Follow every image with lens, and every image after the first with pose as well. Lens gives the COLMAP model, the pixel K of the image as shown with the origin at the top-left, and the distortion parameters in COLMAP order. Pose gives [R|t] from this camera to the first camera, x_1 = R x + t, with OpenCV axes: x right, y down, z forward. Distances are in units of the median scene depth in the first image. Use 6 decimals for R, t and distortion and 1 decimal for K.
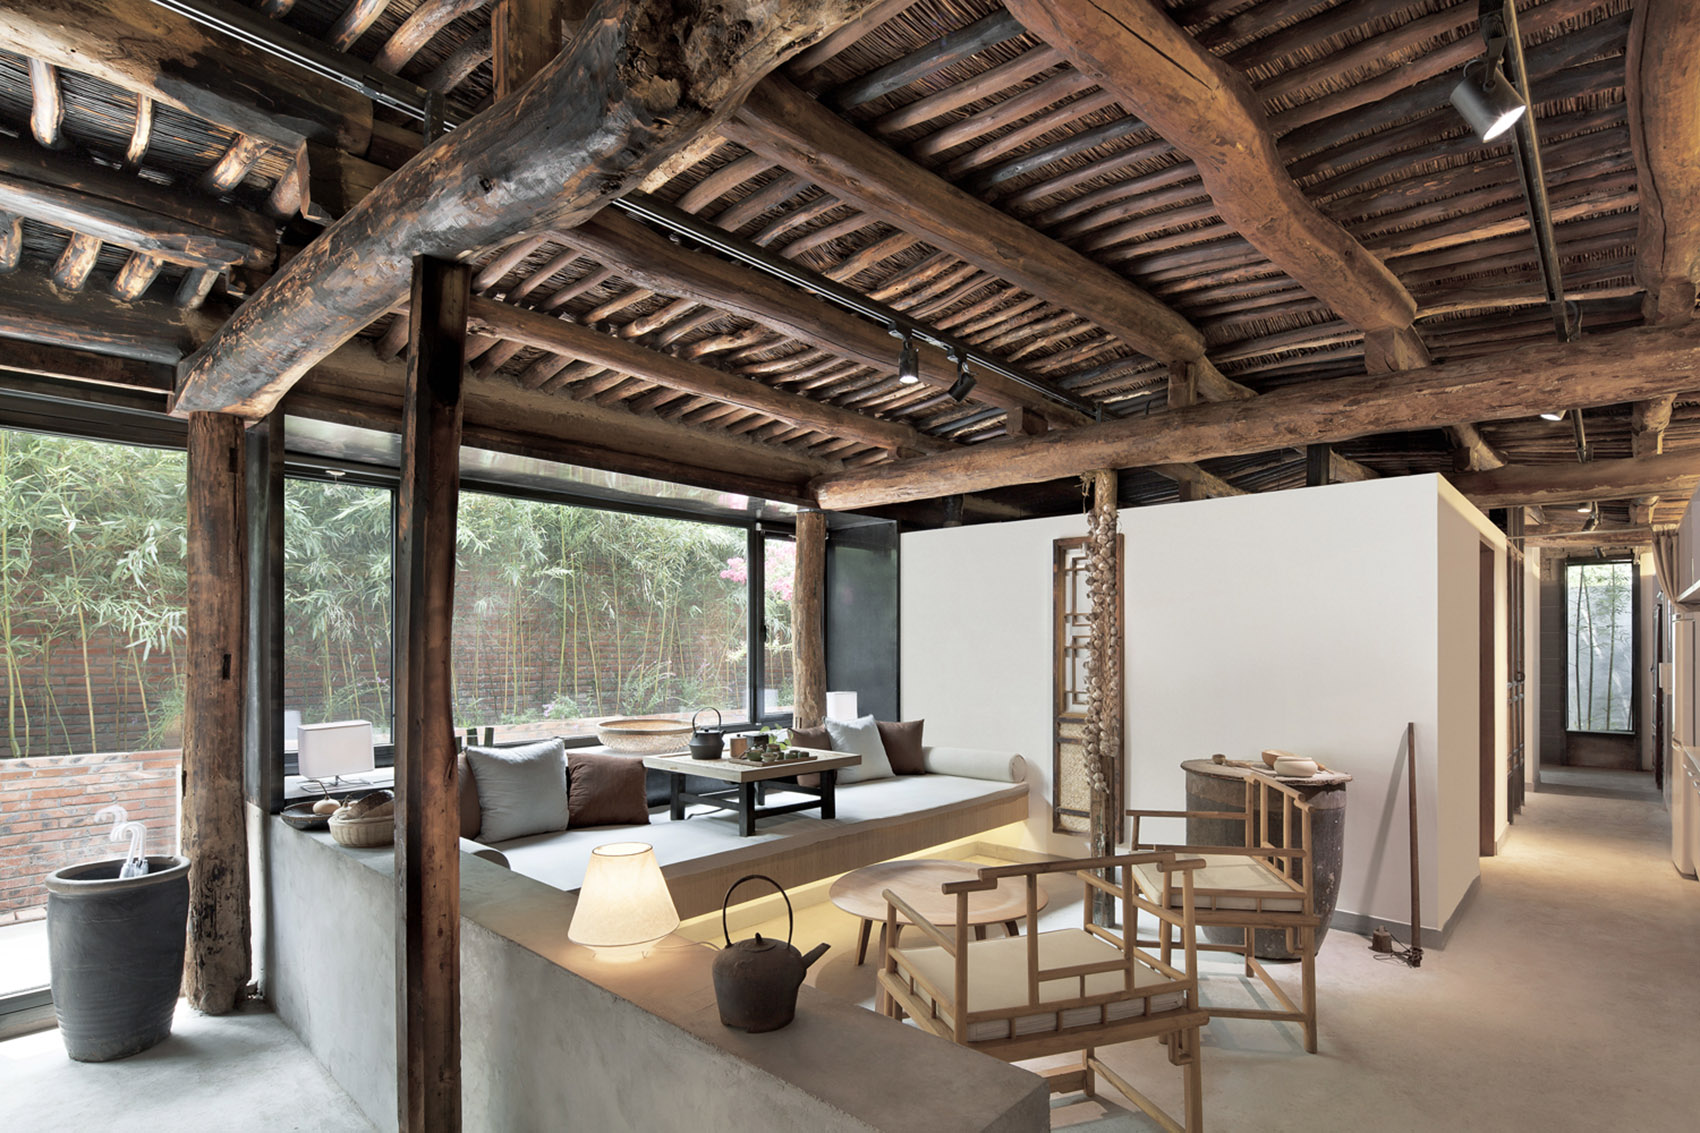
lens RADIAL K [[817.2, 0, 848.6], [0, 817.2, 642.3], [0, 0, 1]] dist [-0.000744, -0.000277]
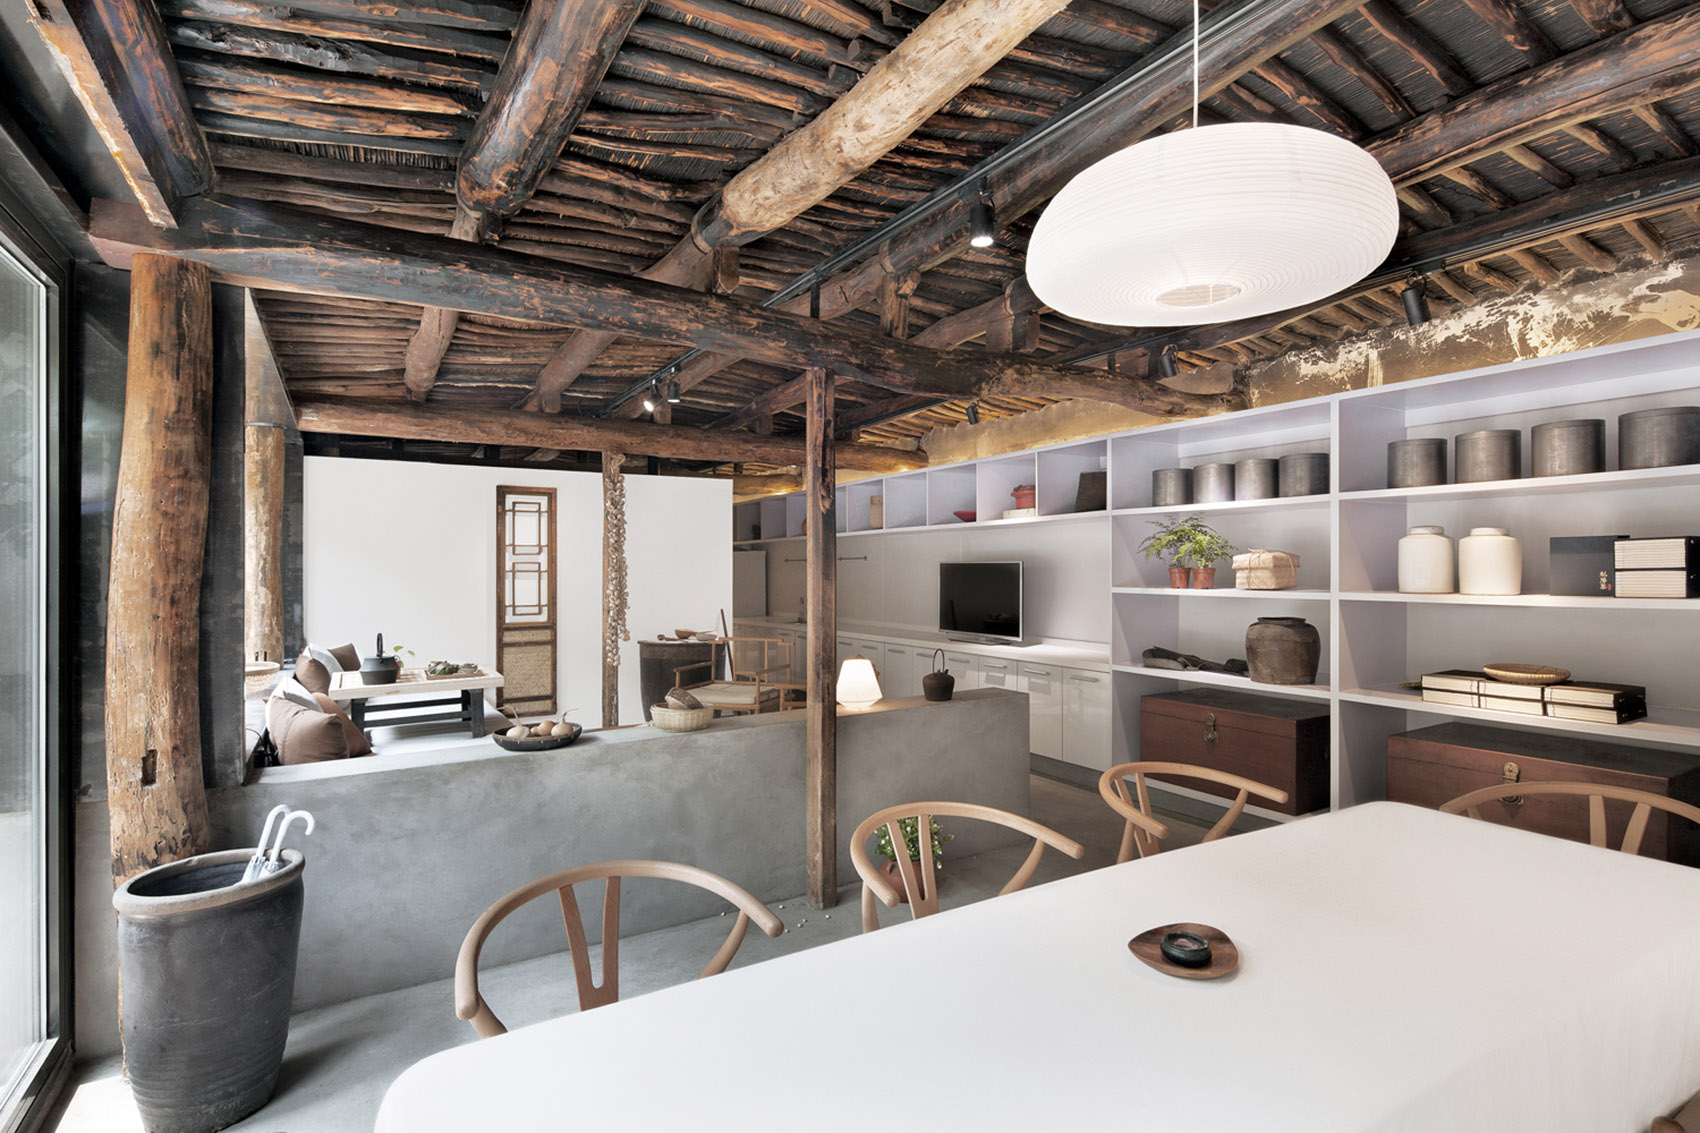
lens RADIAL K [[840.9, 0, 850.0], [0, 840.9, 566.5], [0, 0, 1]] dist [0.000711, 0.000236]
pose [[0.278782, -0.004058, 0.960346, -0.868283], [0.005643, 0.999981, 0.002588, -0.001739], [-0.960338, 0.004698, 0.278799, 0.130949]]
